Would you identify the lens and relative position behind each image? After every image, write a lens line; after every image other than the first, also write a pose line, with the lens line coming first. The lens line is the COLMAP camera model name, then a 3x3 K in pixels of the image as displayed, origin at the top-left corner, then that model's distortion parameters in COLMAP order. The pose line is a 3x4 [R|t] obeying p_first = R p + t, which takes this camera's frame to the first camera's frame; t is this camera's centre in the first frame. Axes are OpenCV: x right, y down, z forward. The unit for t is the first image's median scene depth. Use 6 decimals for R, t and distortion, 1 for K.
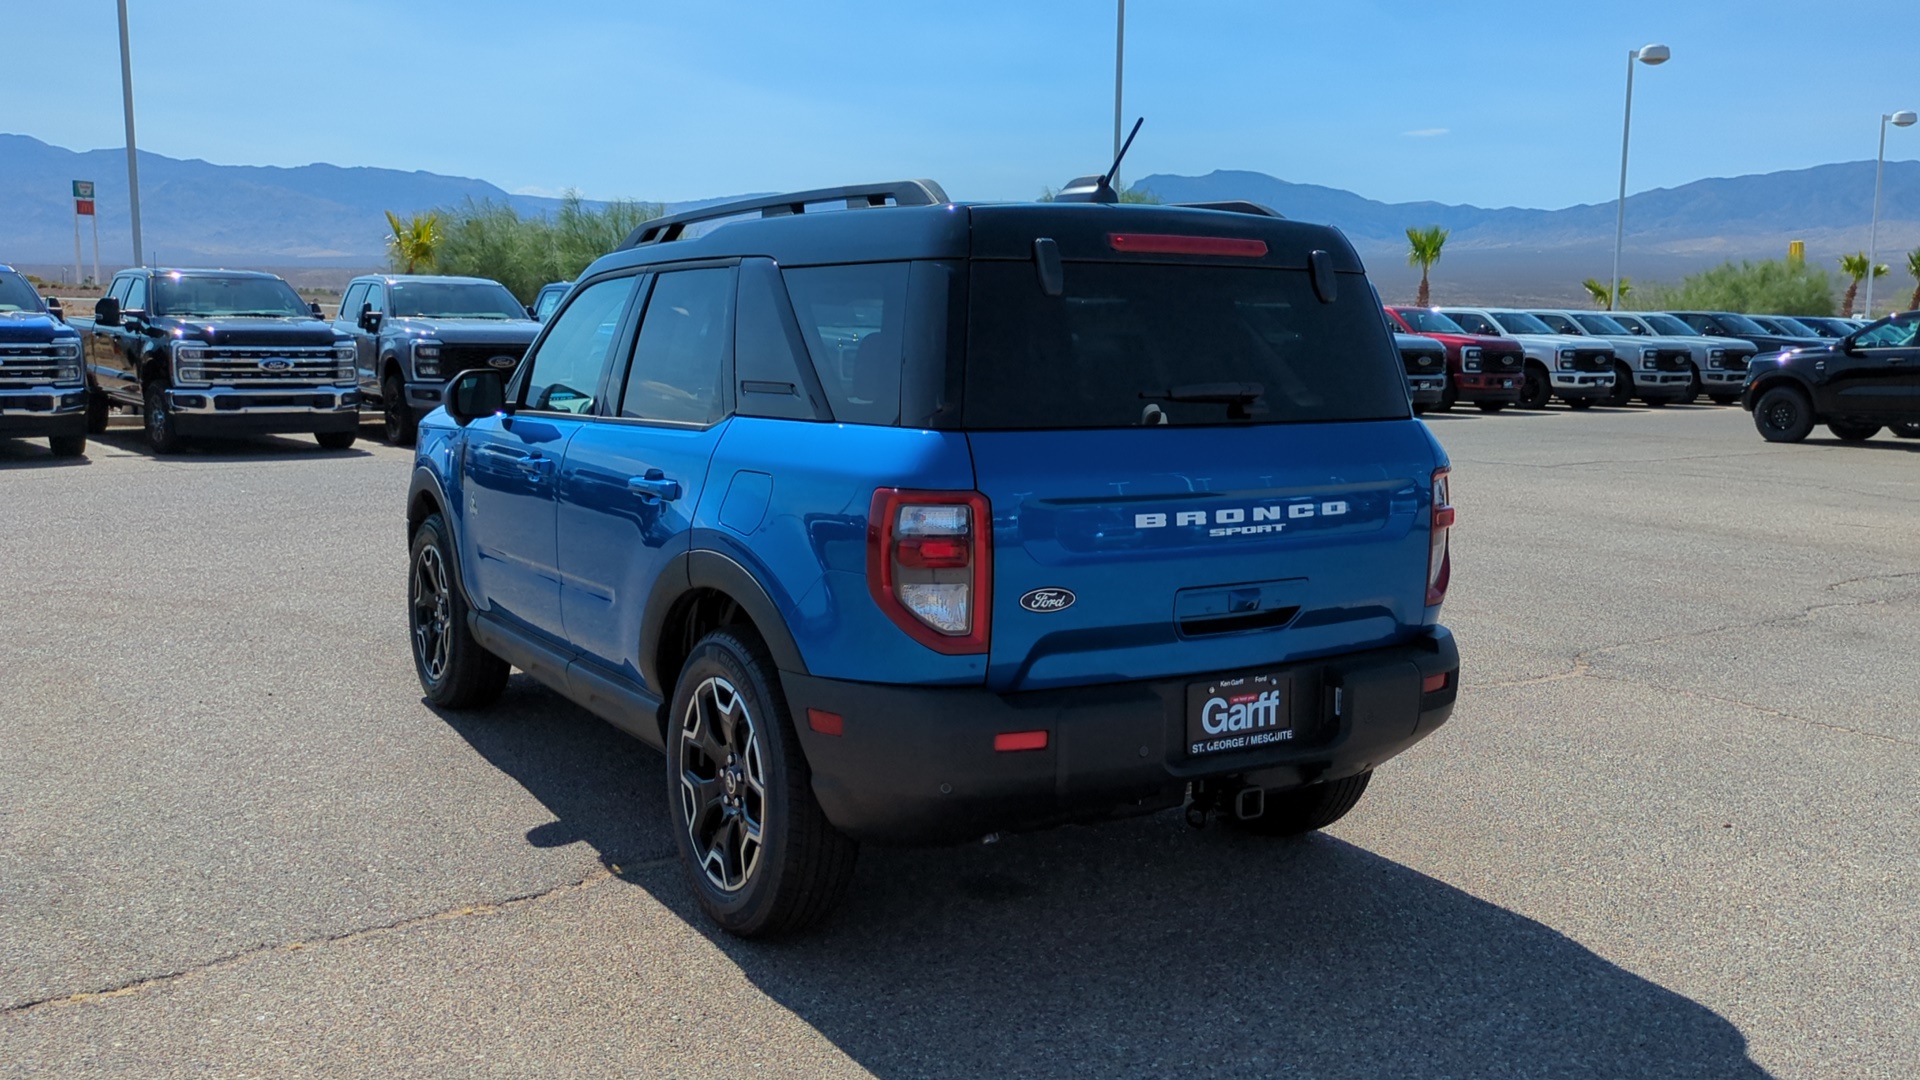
lens RADIAL K [[1677.3, 0, 983.3], [0, 1677.3, 541.1], [0, 0, 1]] dist [0.025741, -0.000861]
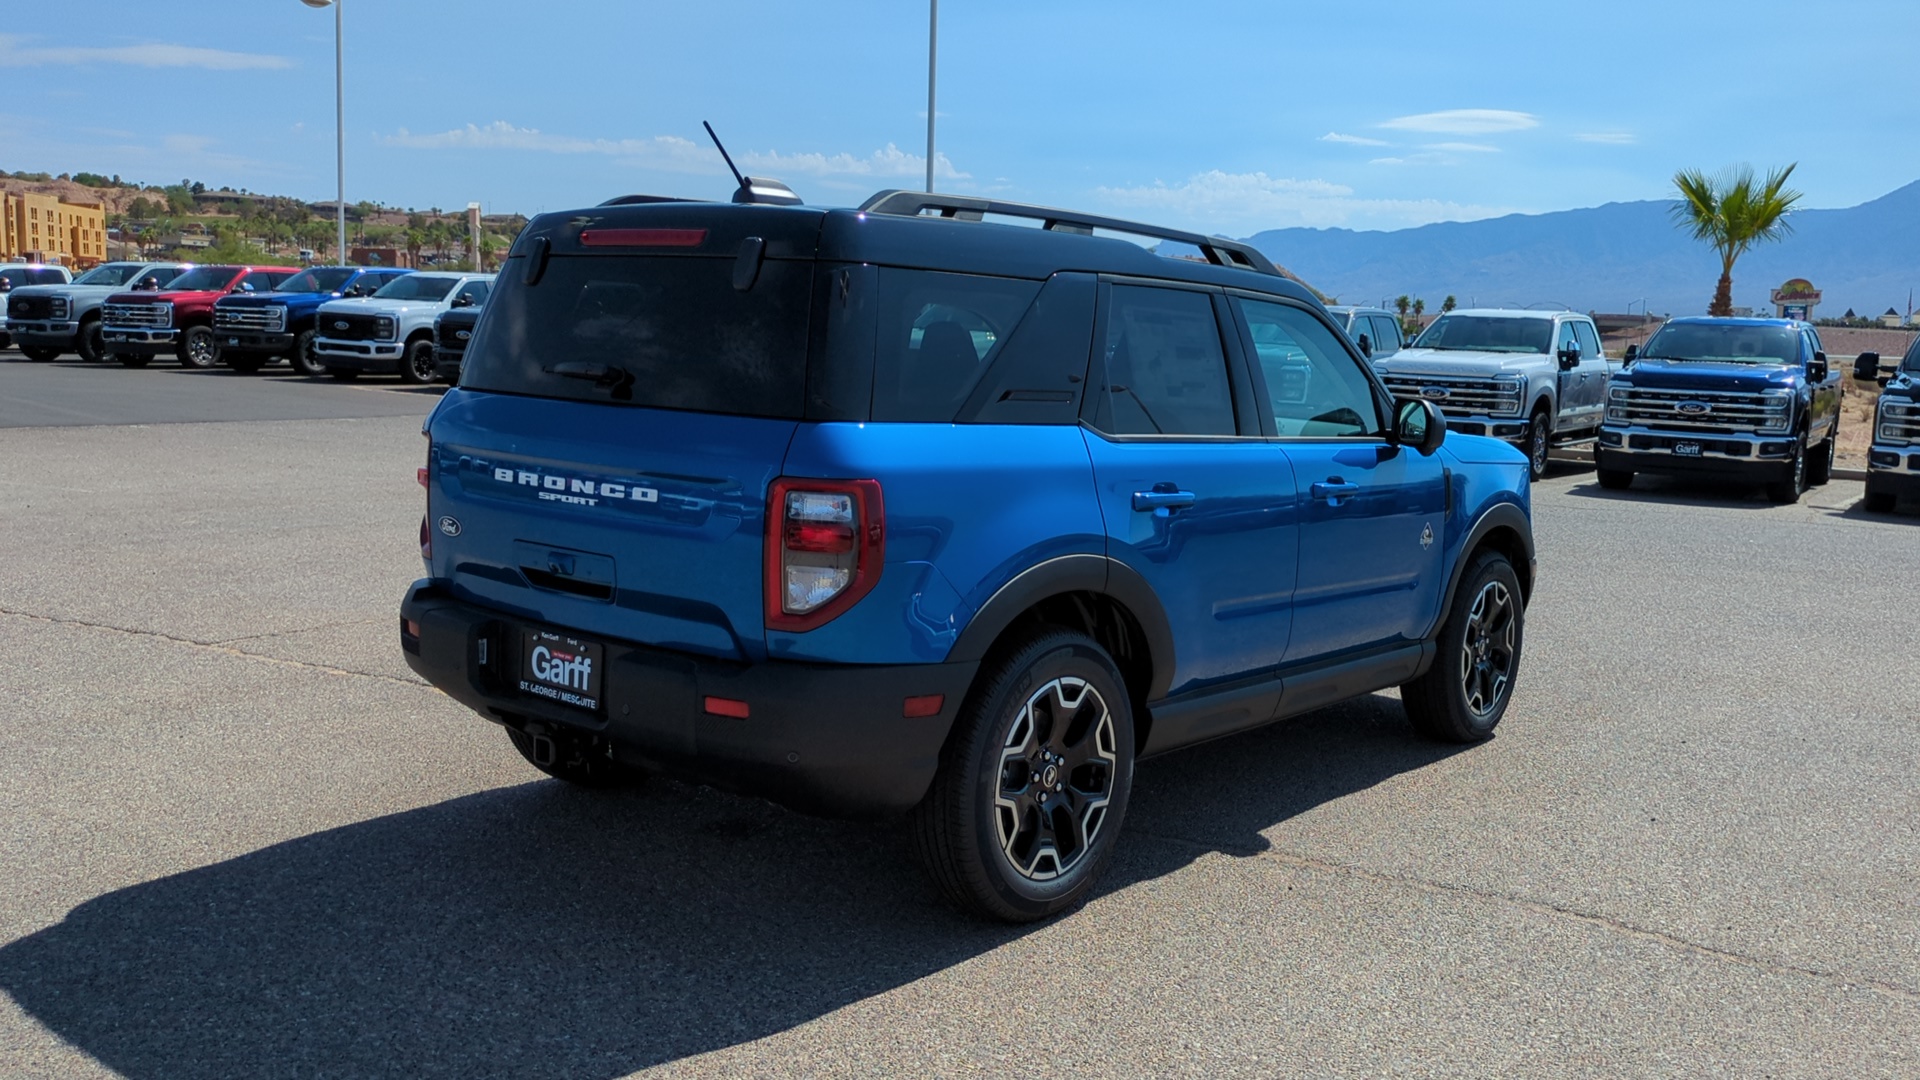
lens RADIAL K [[1645.7, 0, 960.0], [0, 1645.7, 540.0], [0, 0, 1]] dist [0.056519, -0.068141]
pose [[0.328486, 0.118043, -0.937104, 1.219931], [-0.155350, 0.985400, 0.069671, -0.092390], [0.931646, 0.122694, 0.342028, 0.865055]]
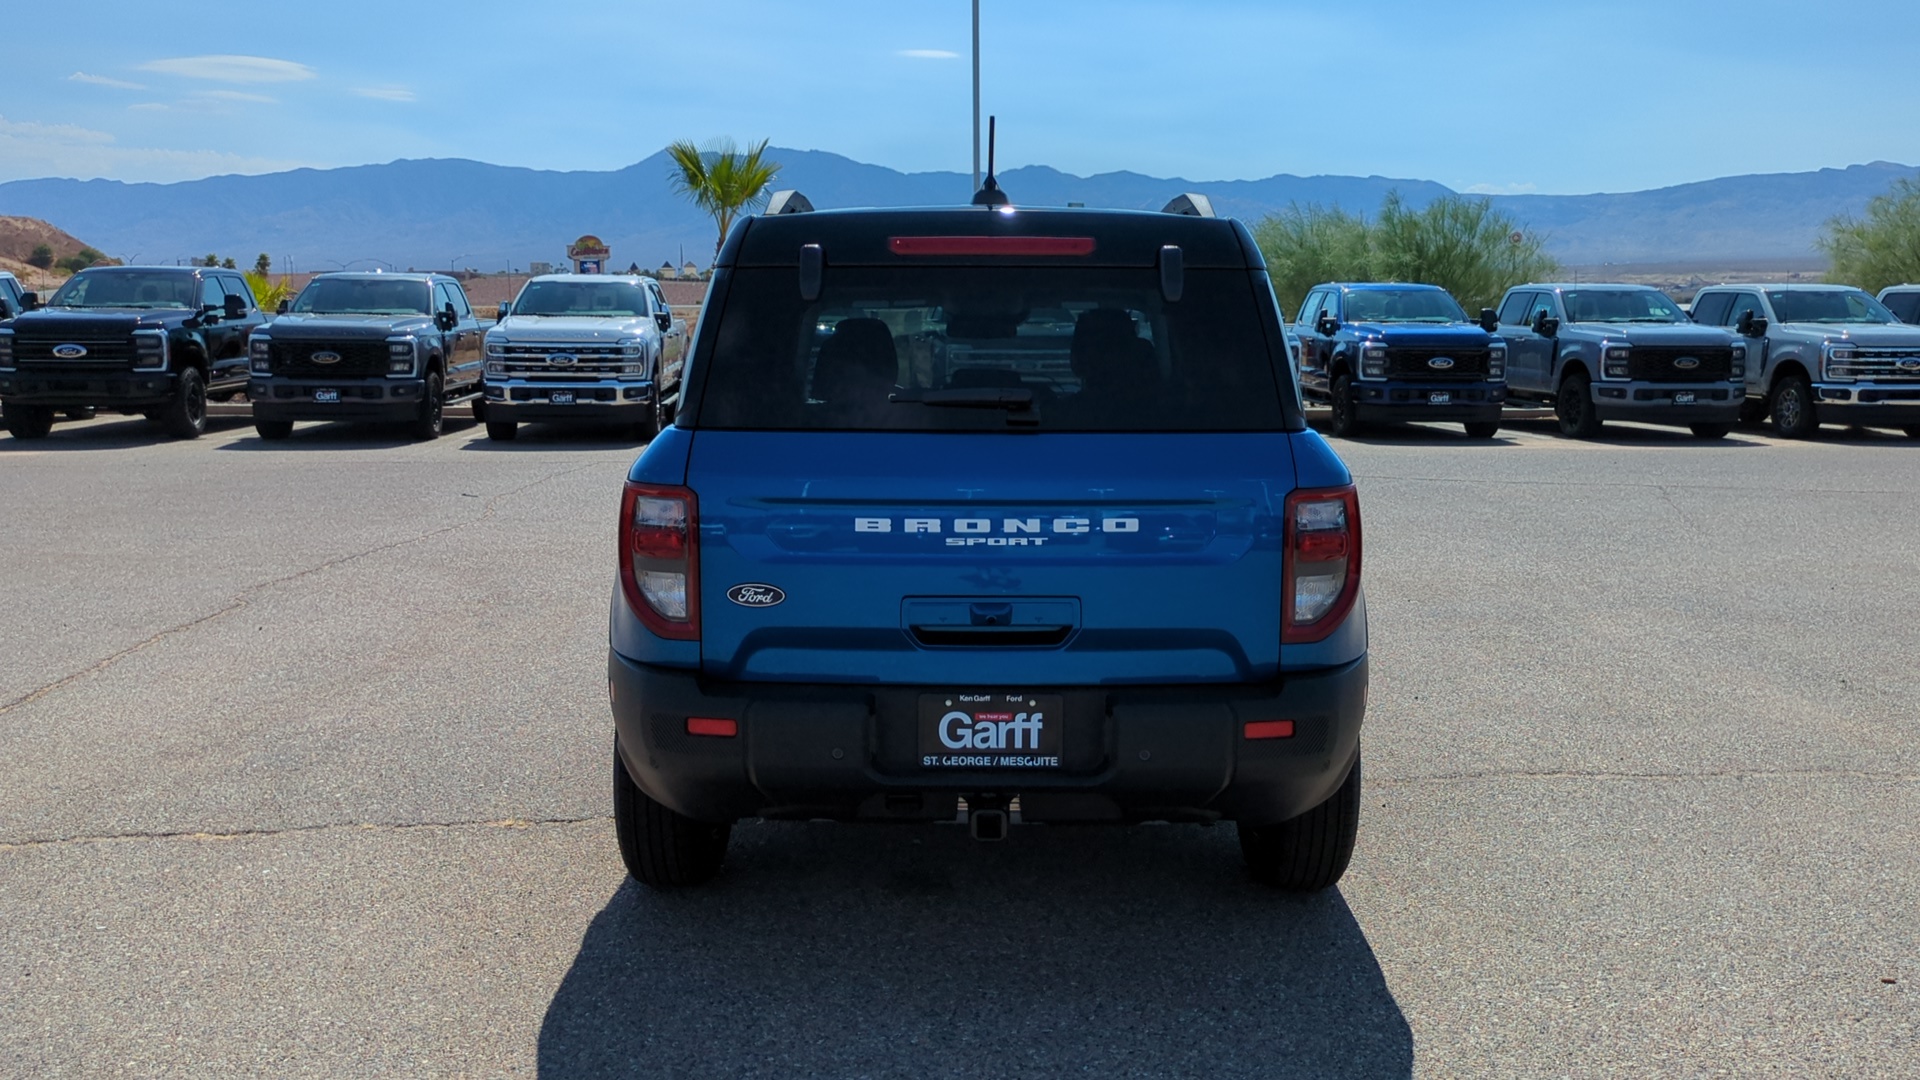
lens RADIAL K [[1645.7, 0, 960.0], [0, 1645.7, 540.0], [0, 0, 1]] dist [0.056519, -0.068141]
pose [[0.850808, 0.061568, -0.521857, 0.623672], [-0.060348, 0.997990, 0.019354, -0.024208], [0.521999, 0.015027, 0.852813, 0.183830]]
